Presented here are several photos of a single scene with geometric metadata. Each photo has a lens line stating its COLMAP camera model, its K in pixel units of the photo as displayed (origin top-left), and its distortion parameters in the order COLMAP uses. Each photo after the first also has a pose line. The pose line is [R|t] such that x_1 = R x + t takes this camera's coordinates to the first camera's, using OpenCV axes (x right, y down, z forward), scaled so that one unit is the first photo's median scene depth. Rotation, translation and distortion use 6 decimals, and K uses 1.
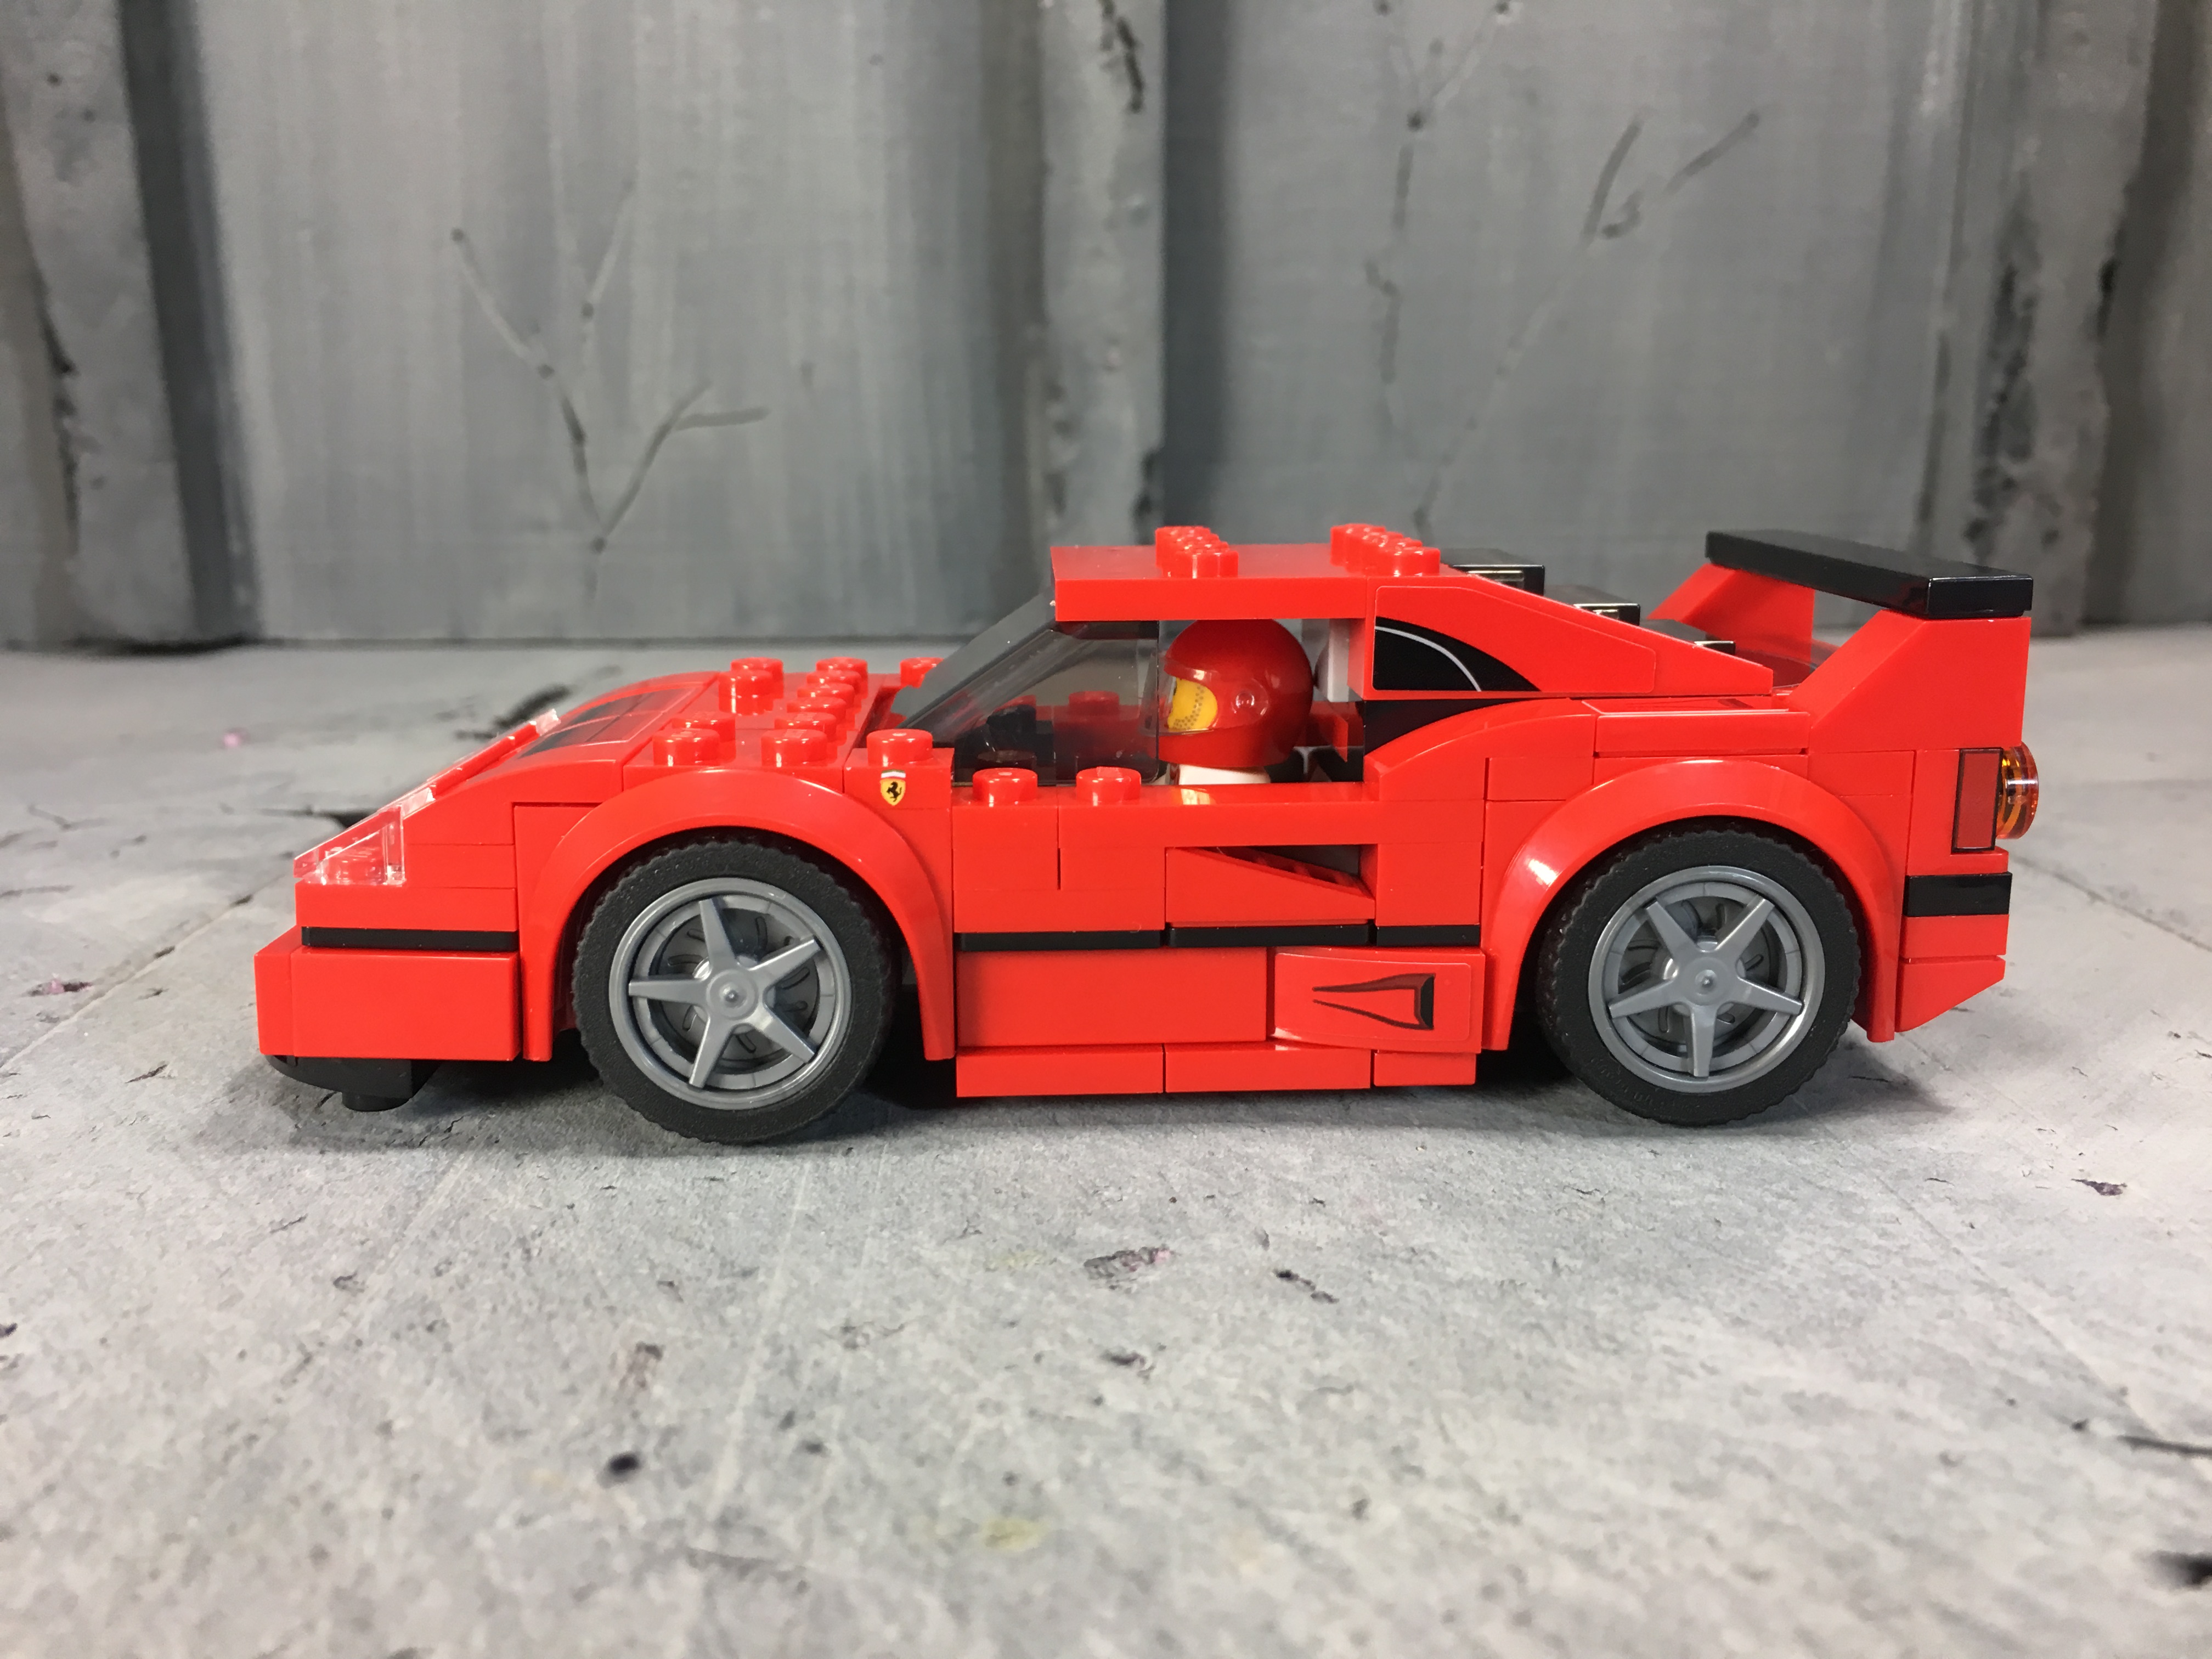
lens RADIAL K [[1891.6, 0, 1125.8], [0, 1891.6, 829.3], [0, 0, 1]] dist [0.076870, -0.136652]
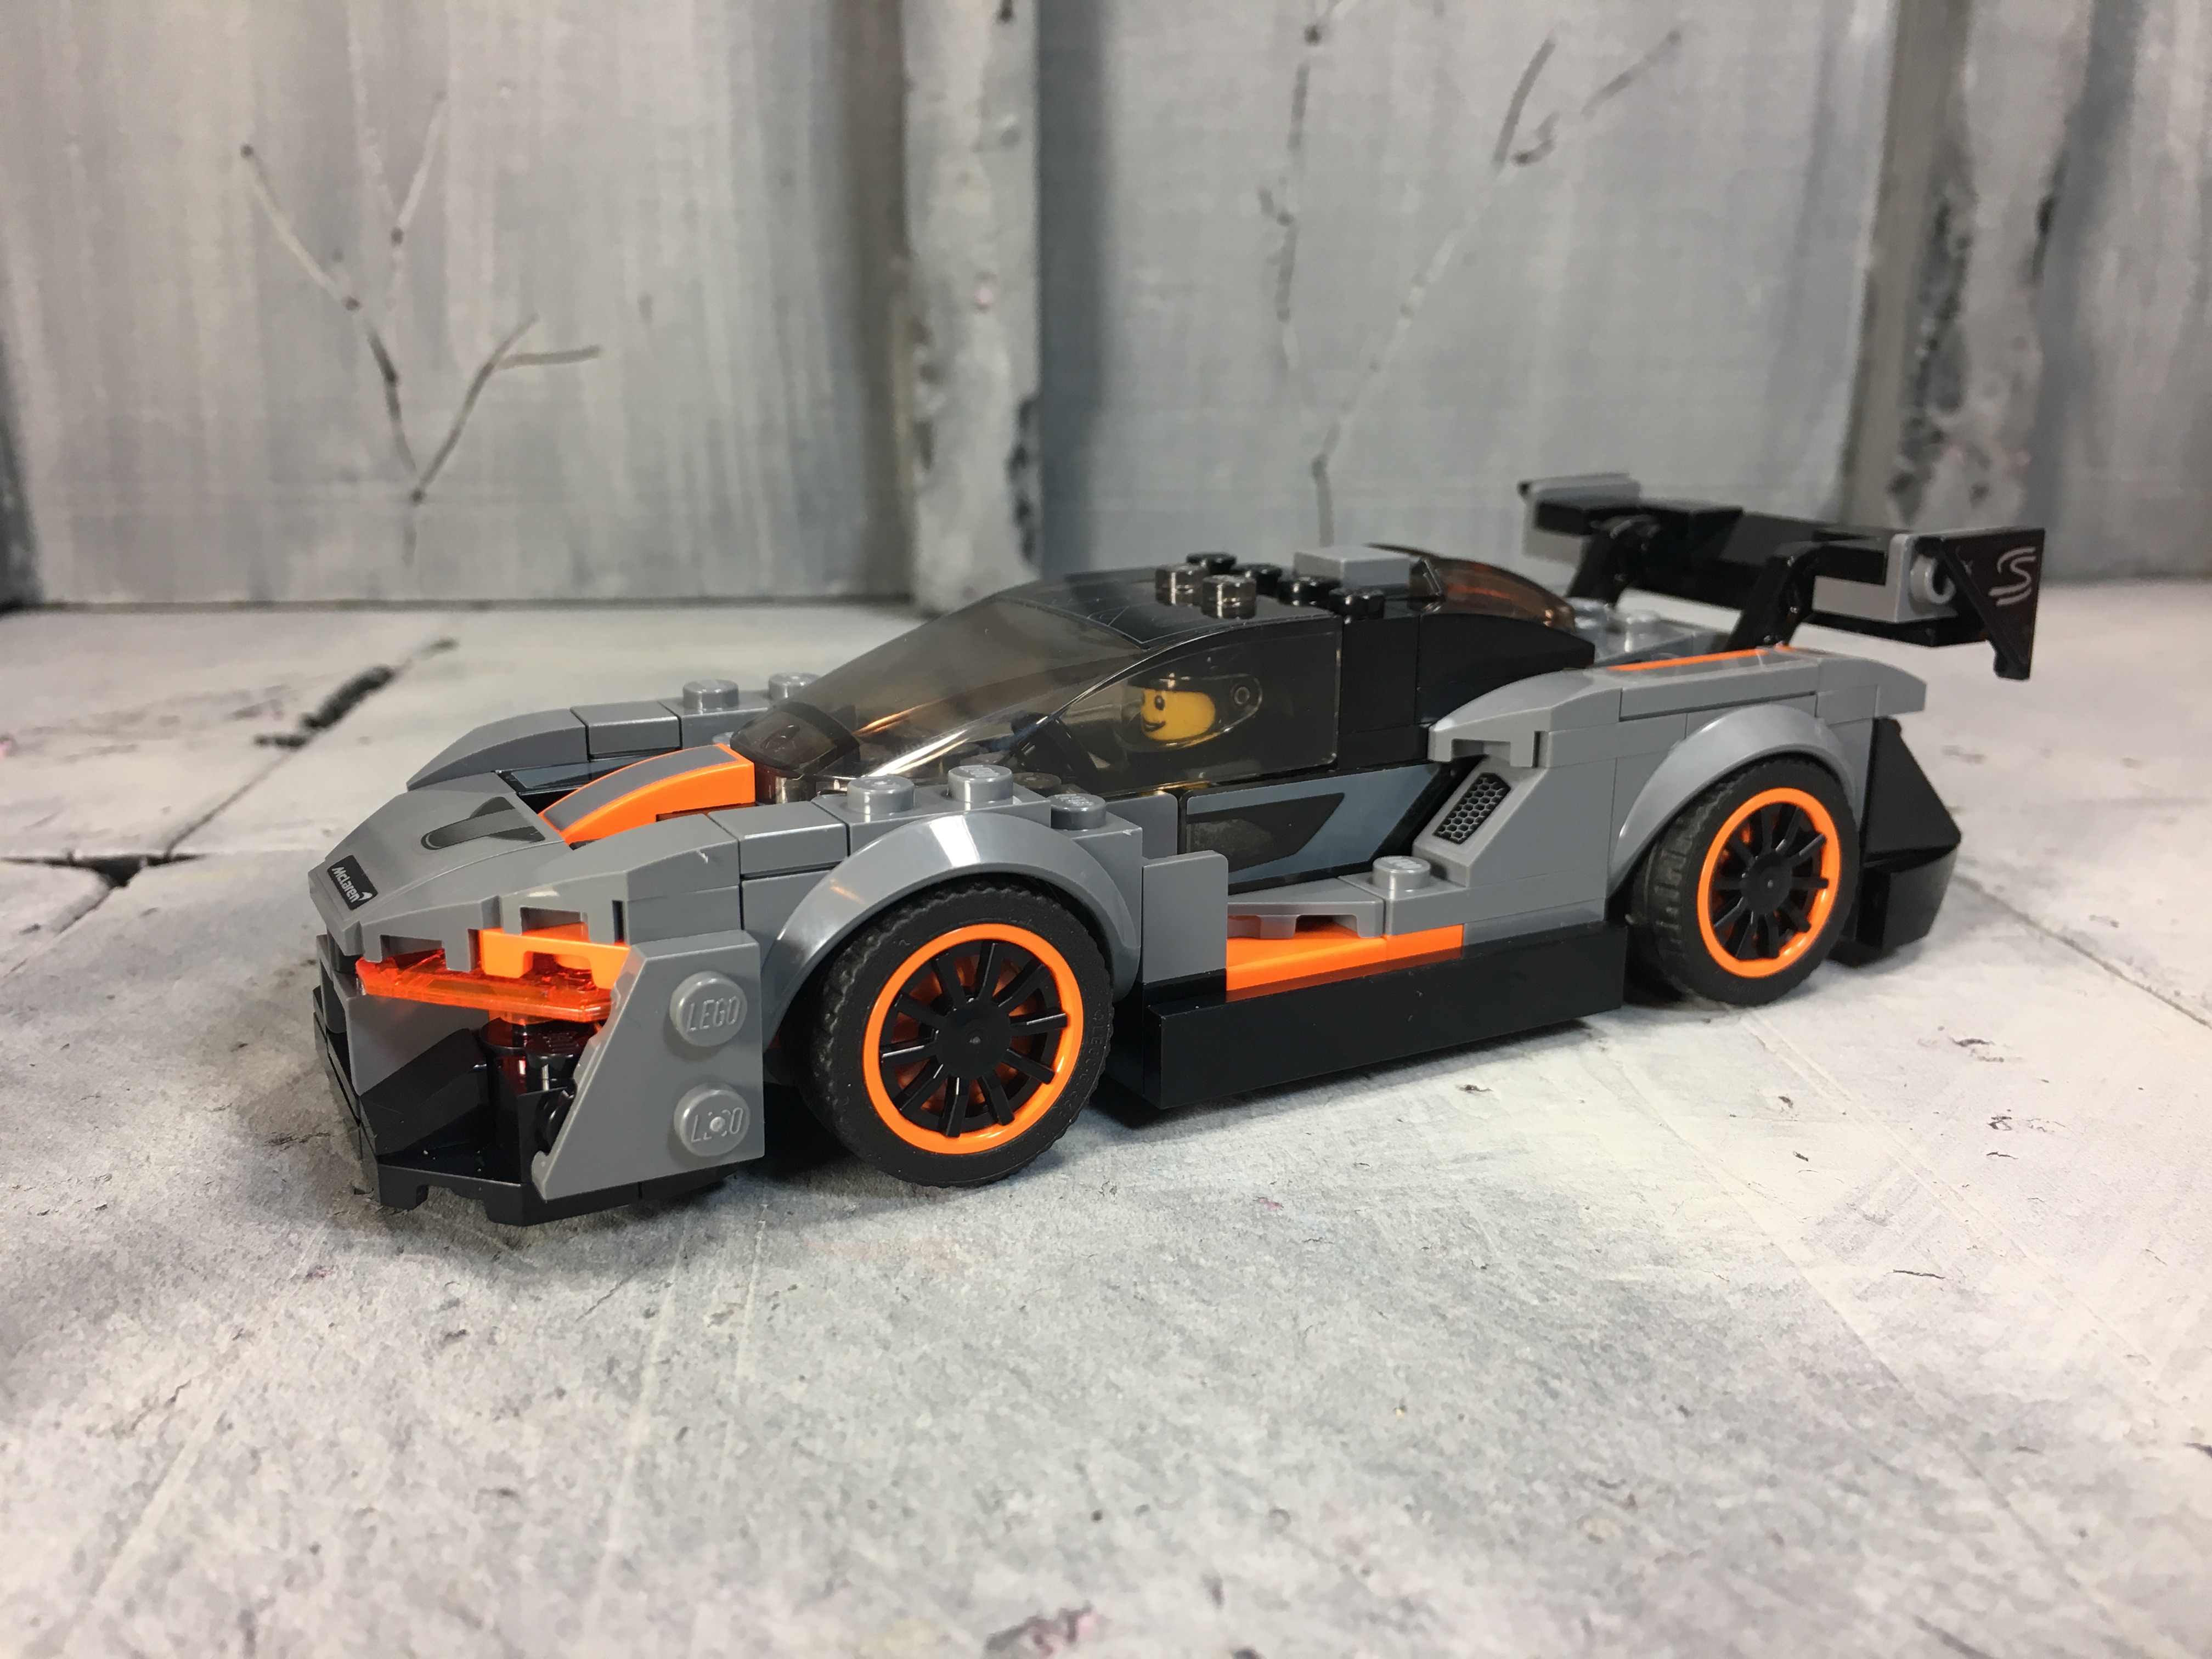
lens RADIAL K [[1887.8, 0, 1106.0], [0, 1887.8, 829.5], [0, 0, 1]] dist [0.076413, -0.144222]
pose [[0.998287, -0.009947, 0.057649, -0.013875], [0.006656, 0.998352, 0.056993, -0.136162], [-0.058121, -0.056511, 0.996709, 0.235008]]
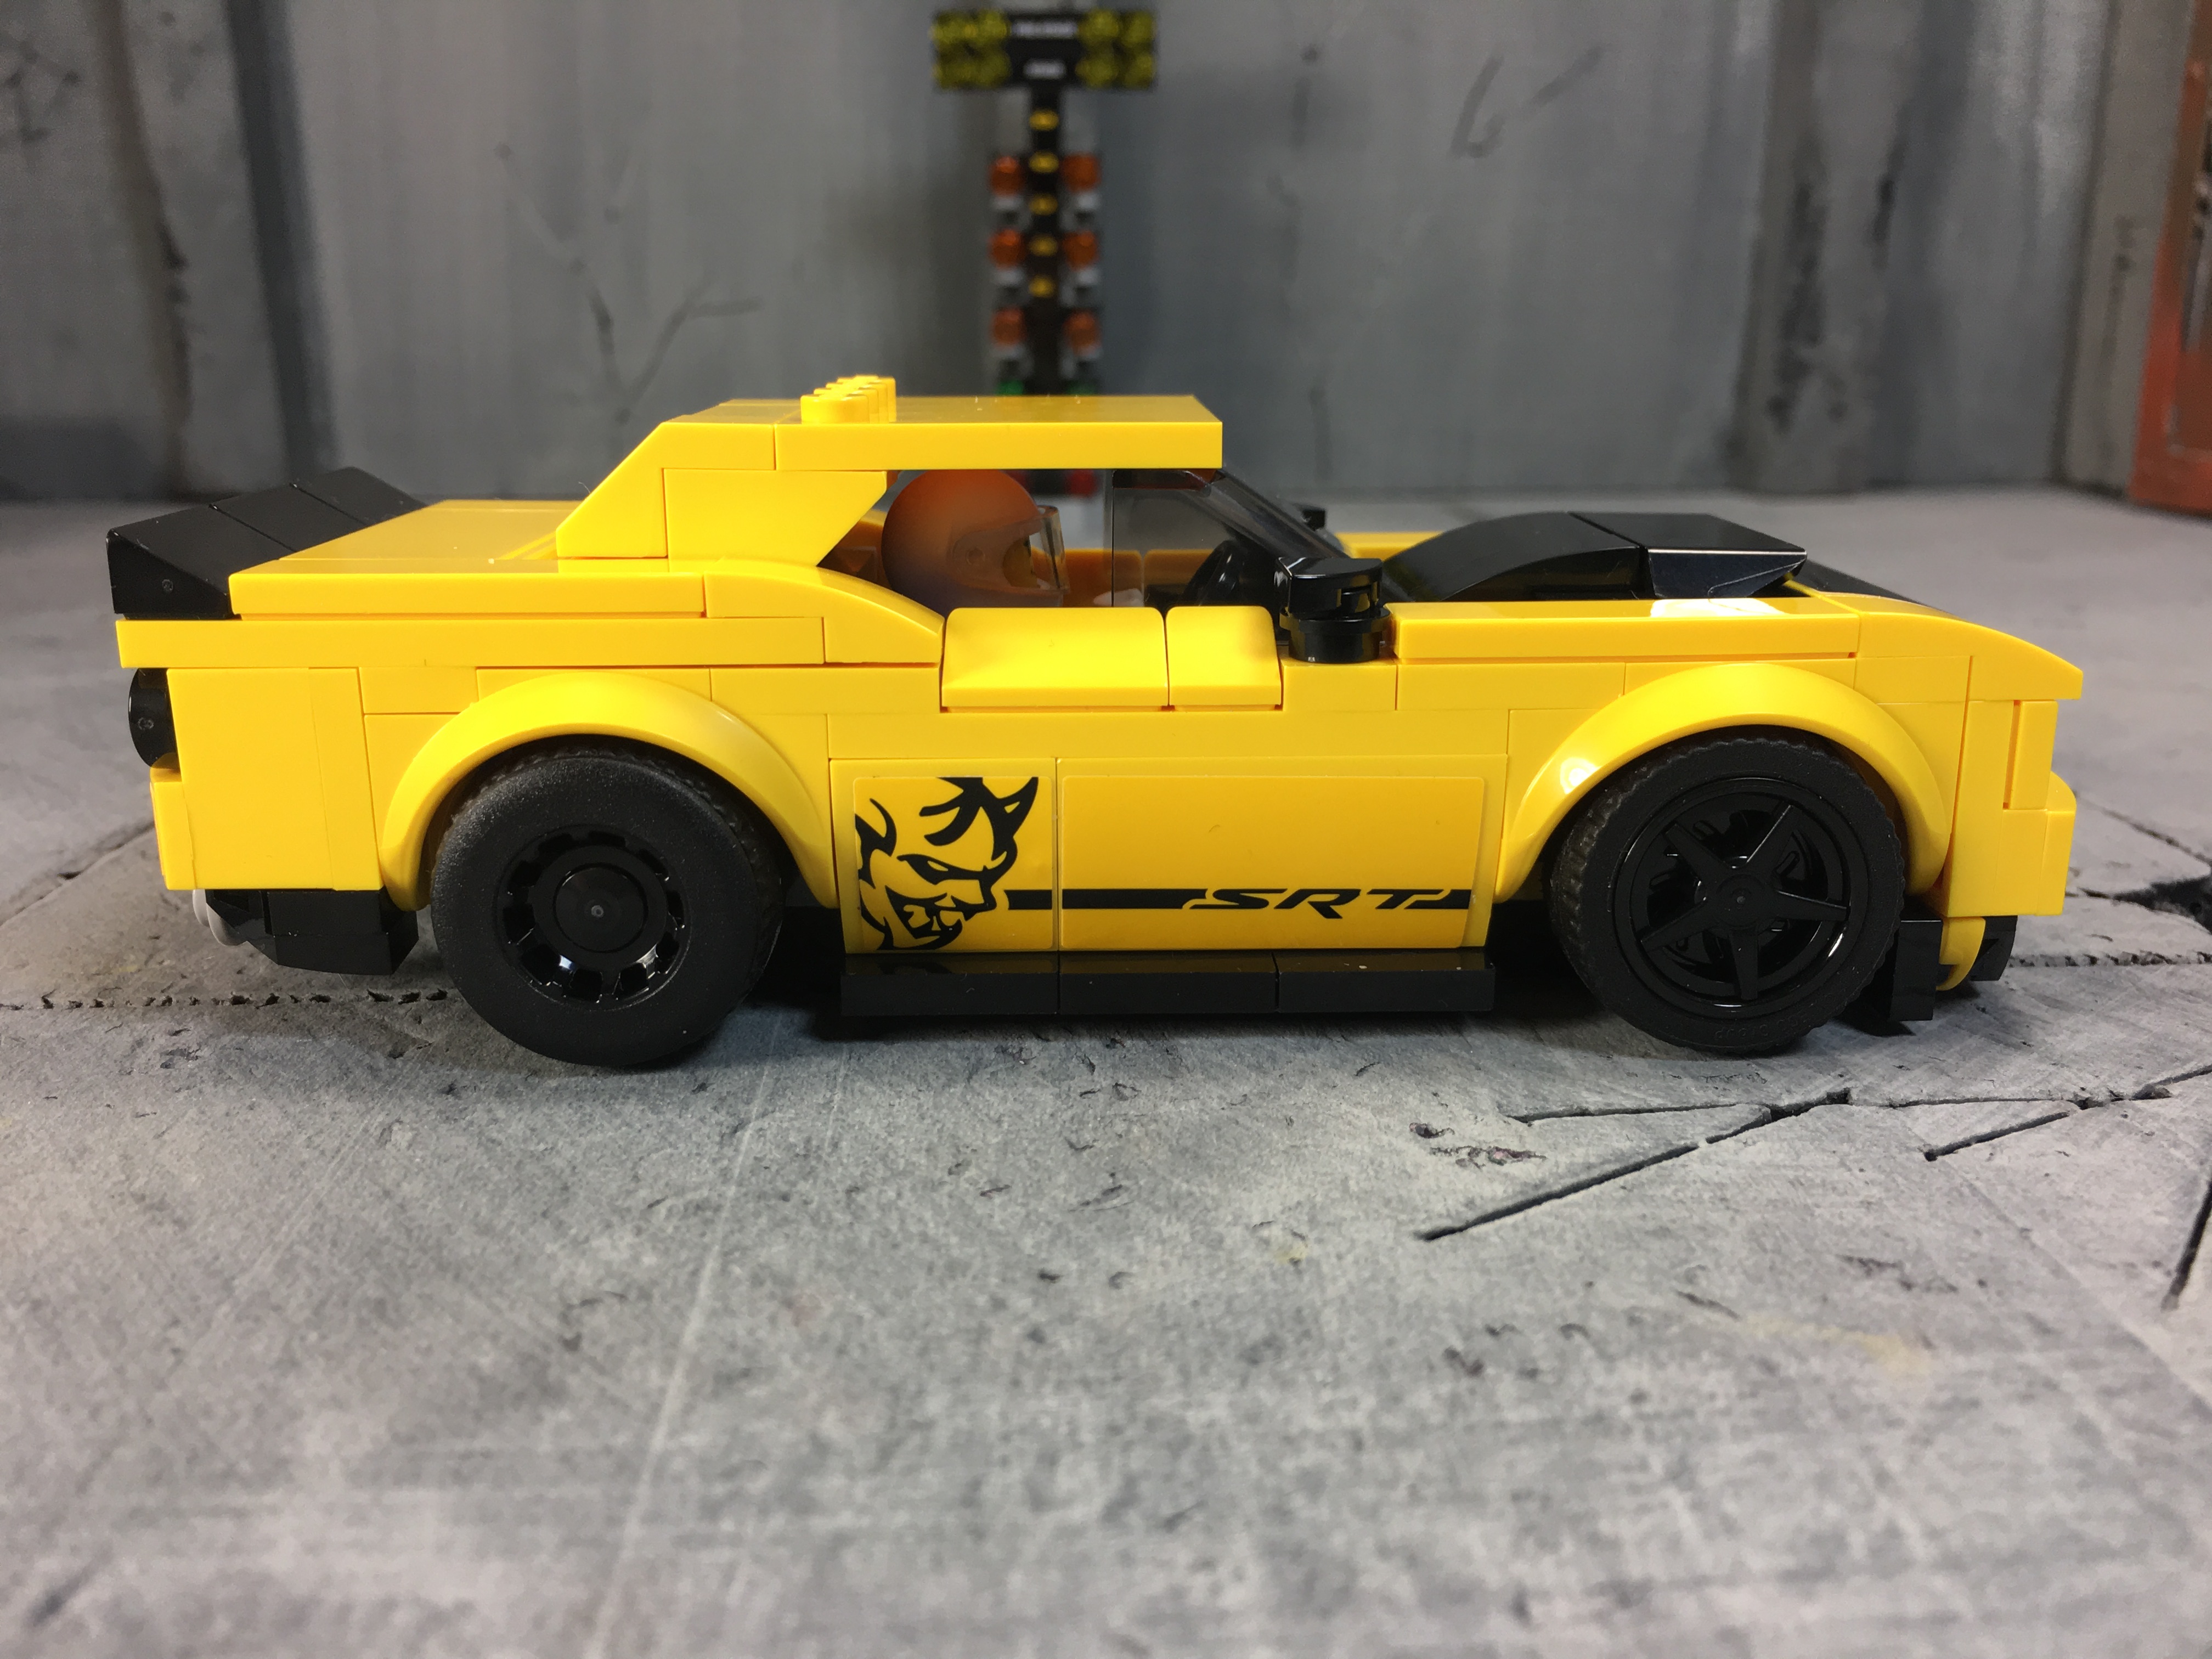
lens RADIAL K [[1870.7, 0, 1103.7], [0, 1870.7, 835.2], [0, 0, 1]] dist [0.079664, -0.139687]
pose [[0.999936, -0.001373, 0.011264, 0.028999], [0.000762, 0.998535, 0.054099, 0.158119], [-0.011322, -0.054087, 0.998472, -0.625083]]
